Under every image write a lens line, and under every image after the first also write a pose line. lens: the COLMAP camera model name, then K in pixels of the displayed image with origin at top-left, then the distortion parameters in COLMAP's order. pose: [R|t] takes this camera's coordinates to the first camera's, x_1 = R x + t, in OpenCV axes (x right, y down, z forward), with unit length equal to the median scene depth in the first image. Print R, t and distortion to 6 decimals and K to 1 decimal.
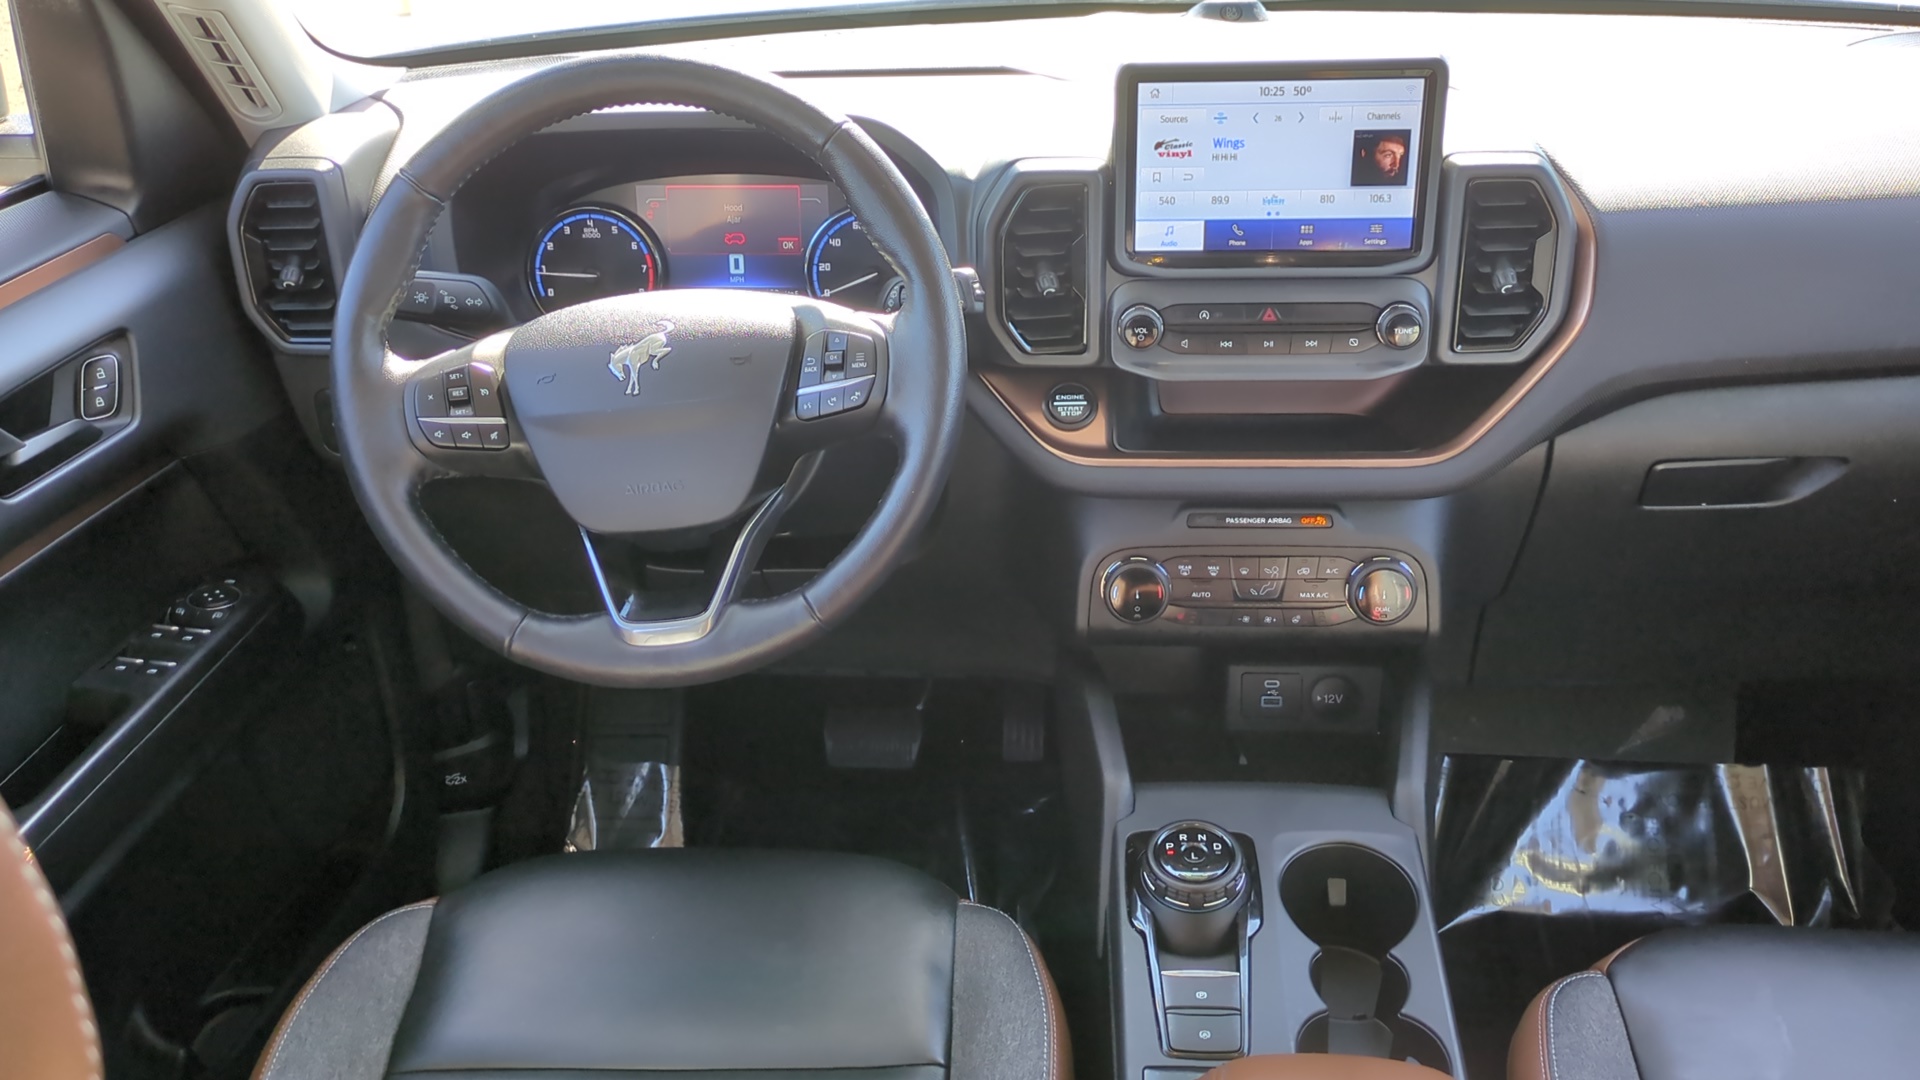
lens RADIAL K [[1637.4, 0, 980.8], [0, 1637.4, 529.5], [0, 0, 1]] dist [0.067434, -0.082638]
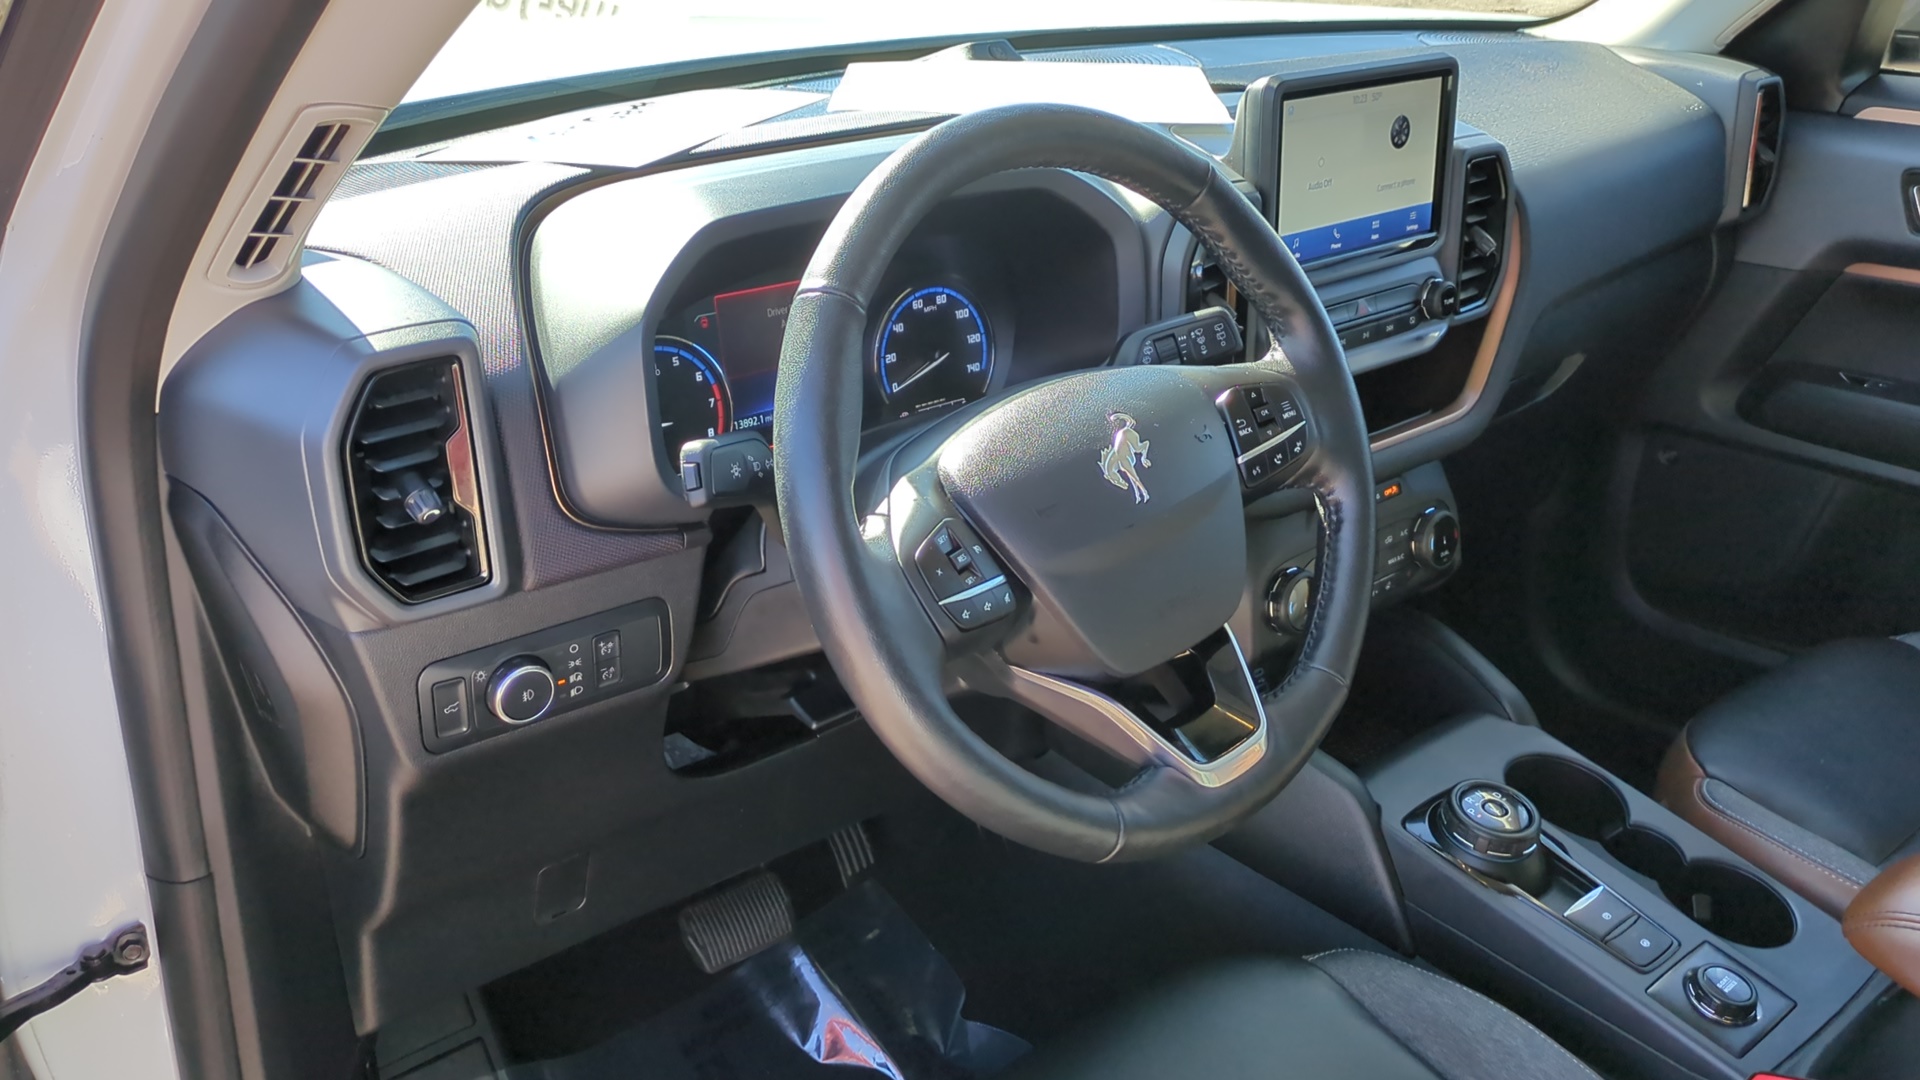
lens RADIAL K [[1637.4, 0, 980.8], [0, 1637.4, 529.5], [0, 0, 1]] dist [0.067434, -0.082638]
pose [[0.719148, -0.249426, 0.648546, -0.685865], [0.280881, 0.958048, 0.057000, -0.116624], [-0.635556, 0.141173, 0.759038, 0.349373]]
